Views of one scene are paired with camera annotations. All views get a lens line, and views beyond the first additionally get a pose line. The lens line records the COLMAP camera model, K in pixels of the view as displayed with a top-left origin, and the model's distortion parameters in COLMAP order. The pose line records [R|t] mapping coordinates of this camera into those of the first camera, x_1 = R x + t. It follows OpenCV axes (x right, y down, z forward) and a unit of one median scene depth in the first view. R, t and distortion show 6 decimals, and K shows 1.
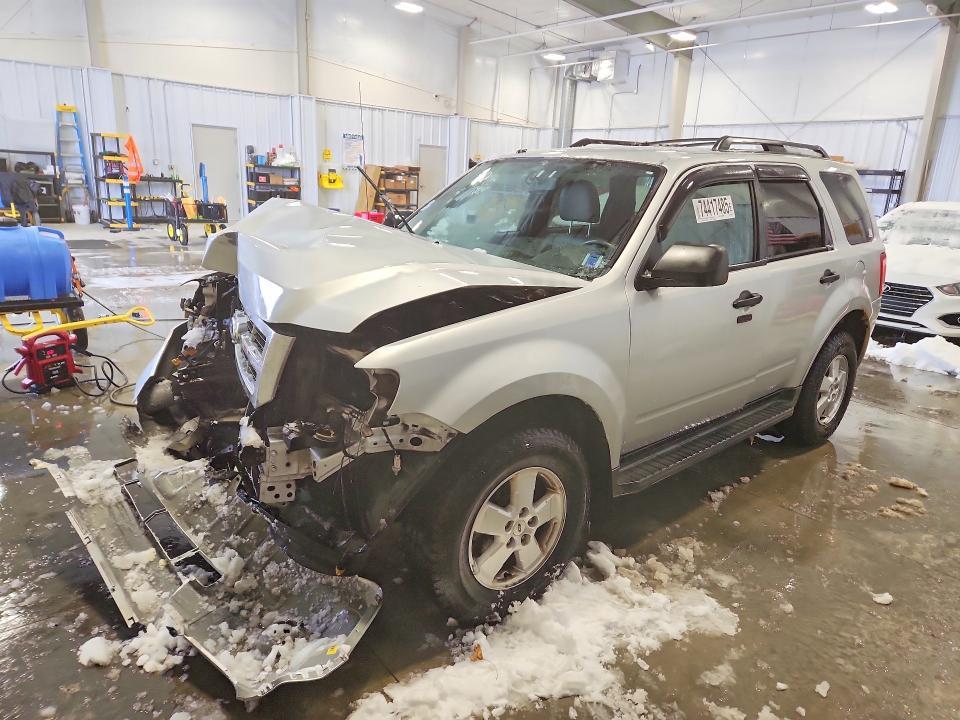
lens RADIAL K [[669.3, 0, 482.6], [0, 669.3, 362.1], [0, 0, 1]] dist [0.021886, 0.005437]
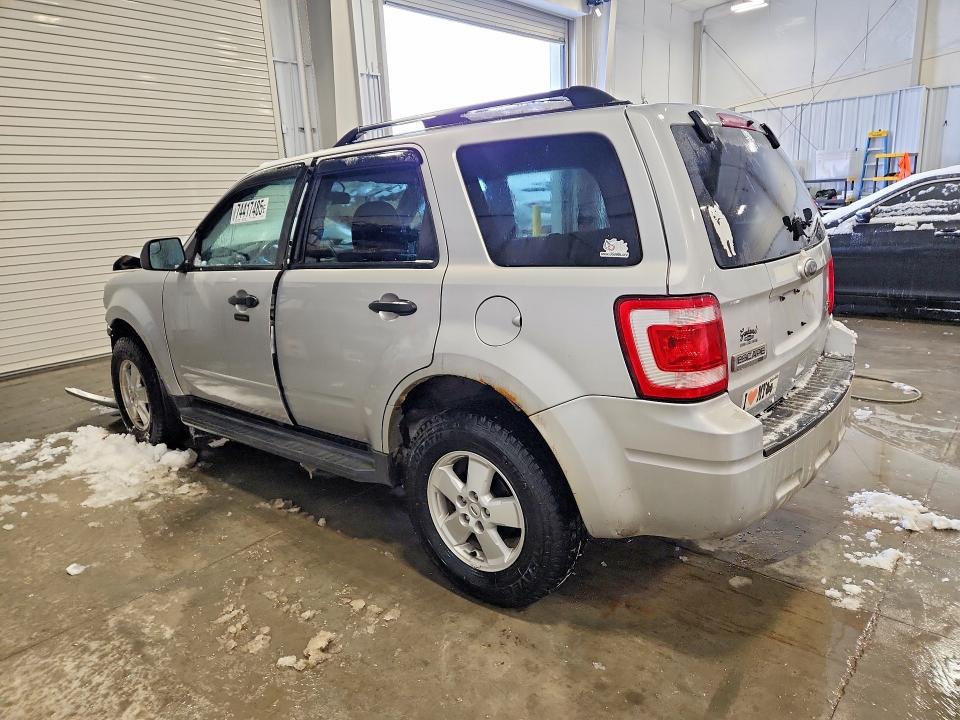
lens RADIAL K [[669.3, 0, 483.4], [0, 669.3, 356.2], [0, 0, 1]] dist [0.021886, 0.005437]
pose [[0.126522, 0.172974, -0.976766, 1.425663], [-0.220686, 0.964910, 0.142289, -0.231518], [0.967104, 0.197556, 0.160255, 1.192936]]
